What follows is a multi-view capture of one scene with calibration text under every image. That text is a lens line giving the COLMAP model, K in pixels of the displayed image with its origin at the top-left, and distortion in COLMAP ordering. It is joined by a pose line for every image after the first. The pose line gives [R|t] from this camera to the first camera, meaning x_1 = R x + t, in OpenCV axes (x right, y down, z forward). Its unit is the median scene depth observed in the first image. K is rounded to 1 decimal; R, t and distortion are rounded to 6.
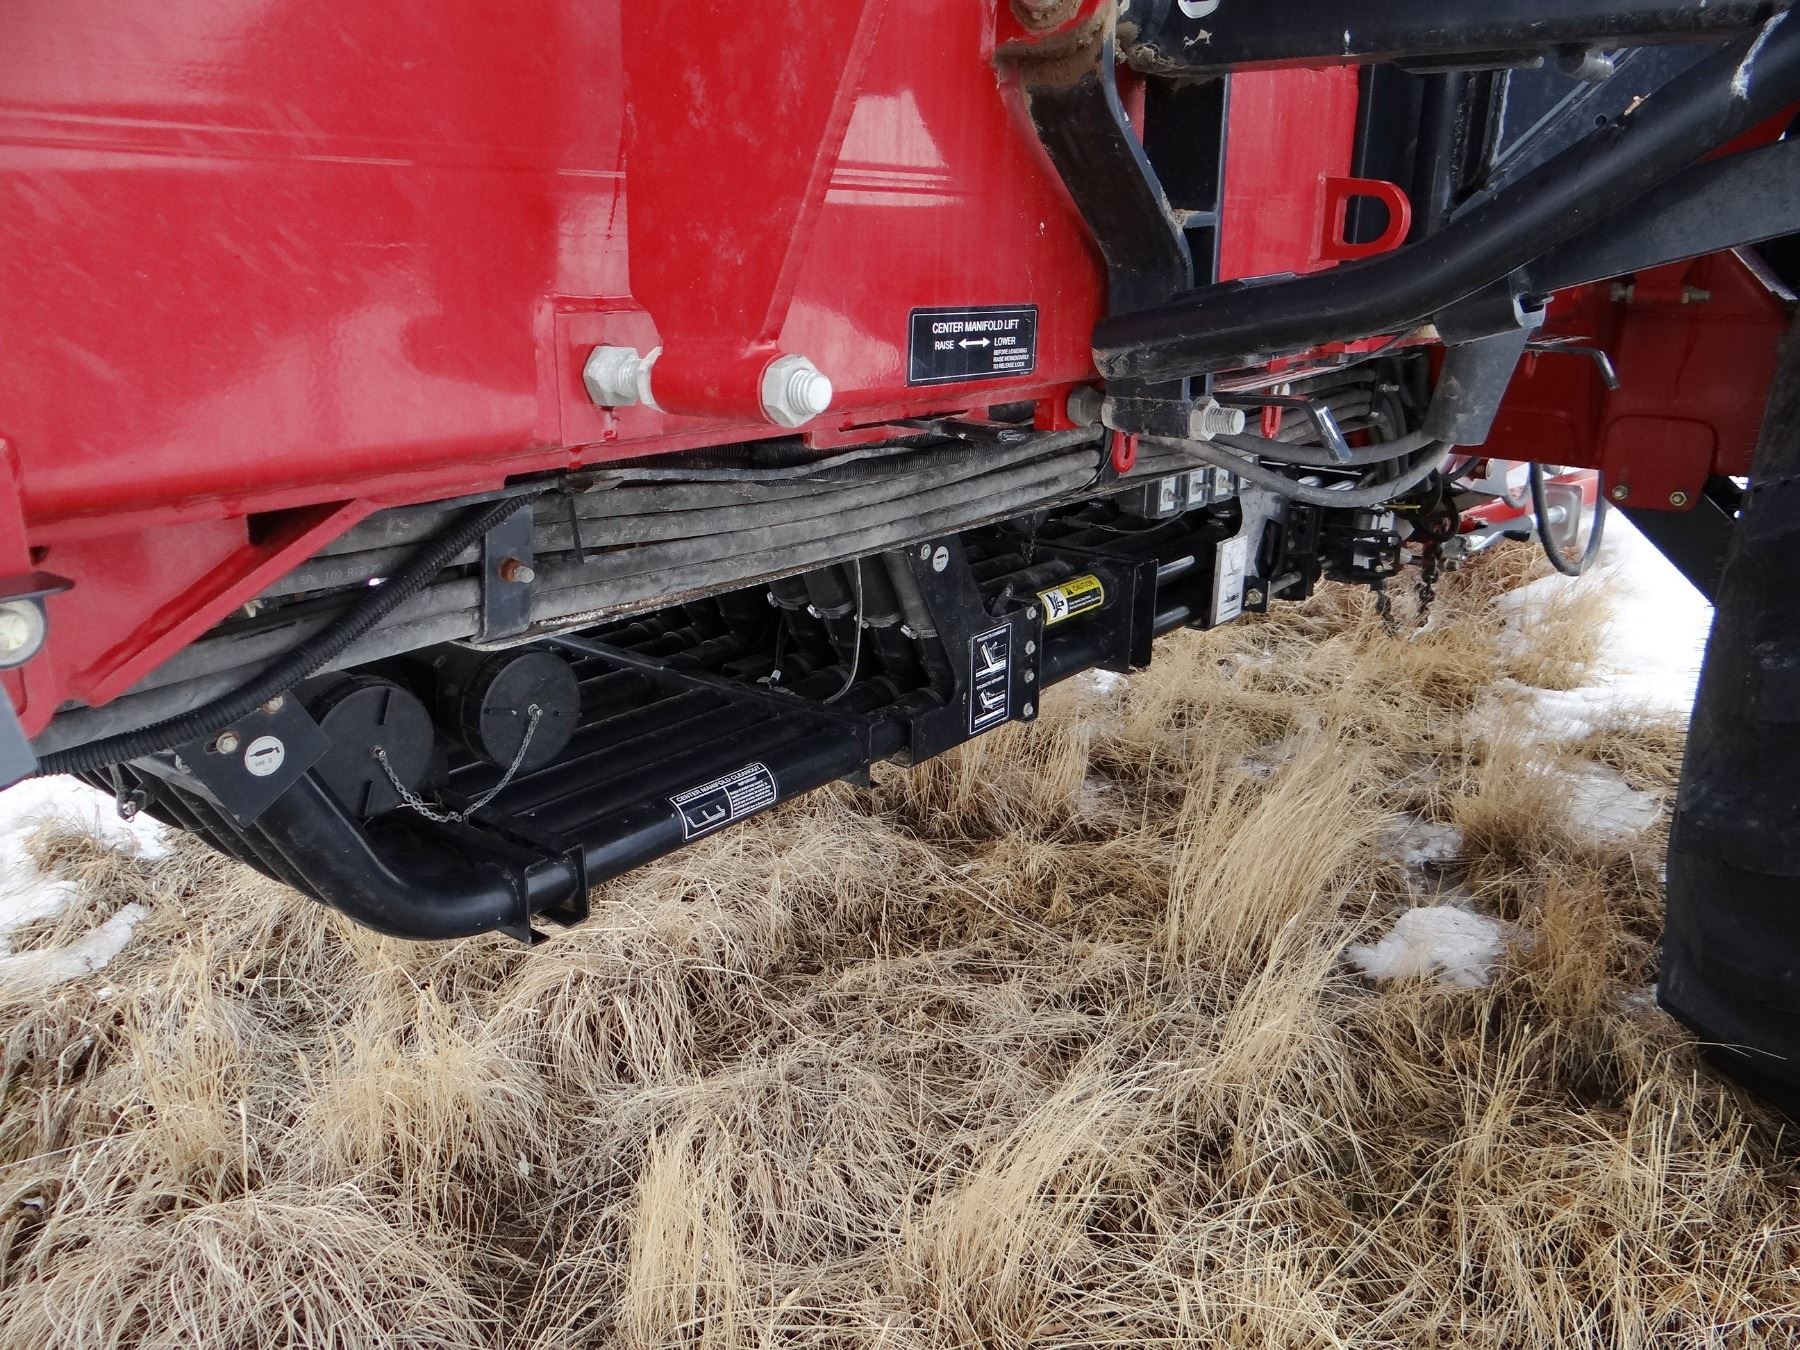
lens RADIAL K [[1428.4, 0, 896.2], [0, 1428.4, 662.6], [0, 0, 1]] dist [0.004011, -0.012603]
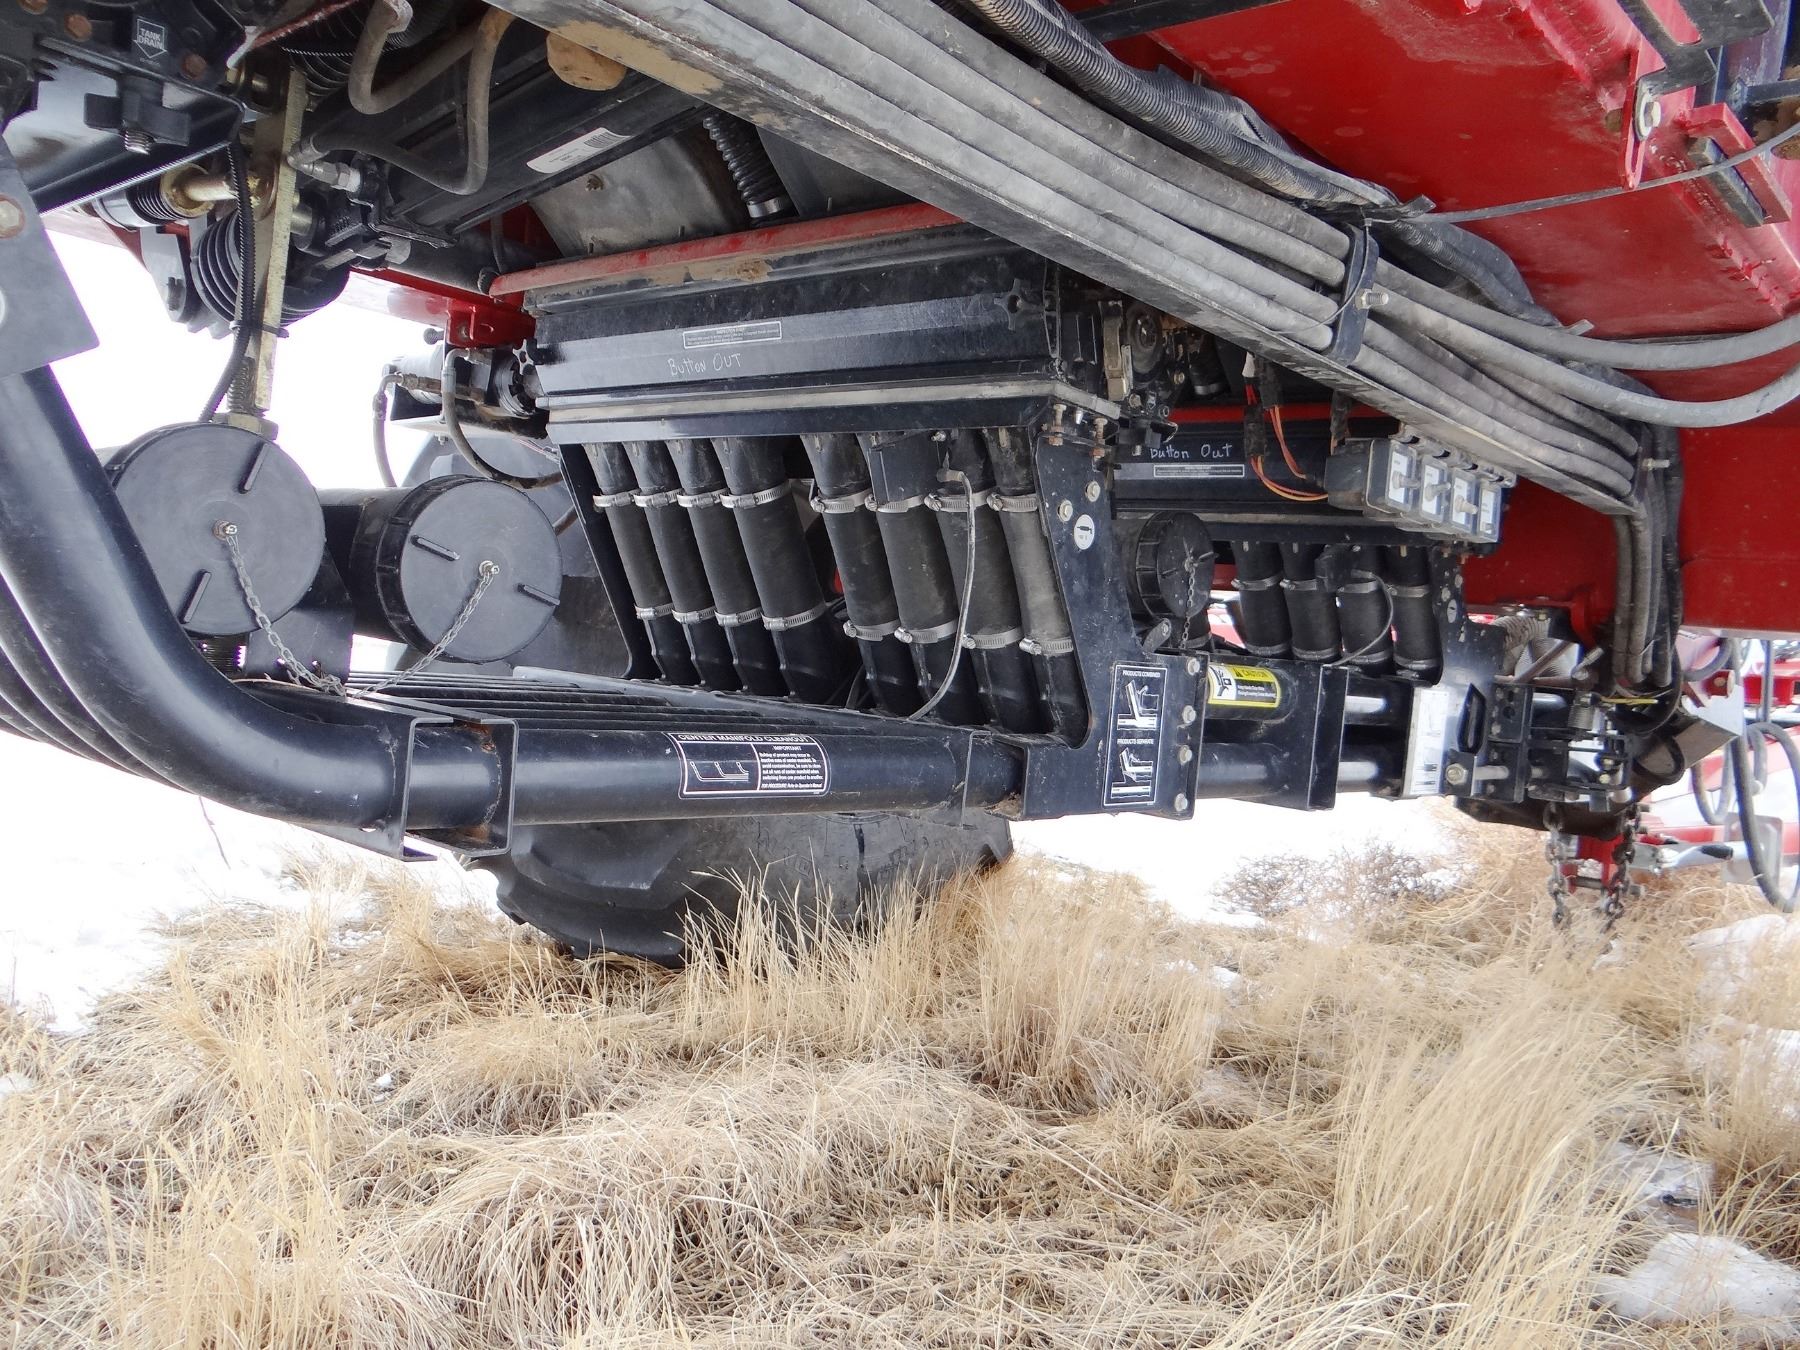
lens RADIAL K [[1428.4, 0, 896.2], [0, 1428.4, 662.6], [0, 0, 1]] dist [0.004011, -0.012603]
pose [[0.994405, 0.079642, -0.069394, -0.006094], [-0.095830, 0.956531, -0.275435, 0.144126], [0.044441, 0.280544, 0.958812, 0.219908]]
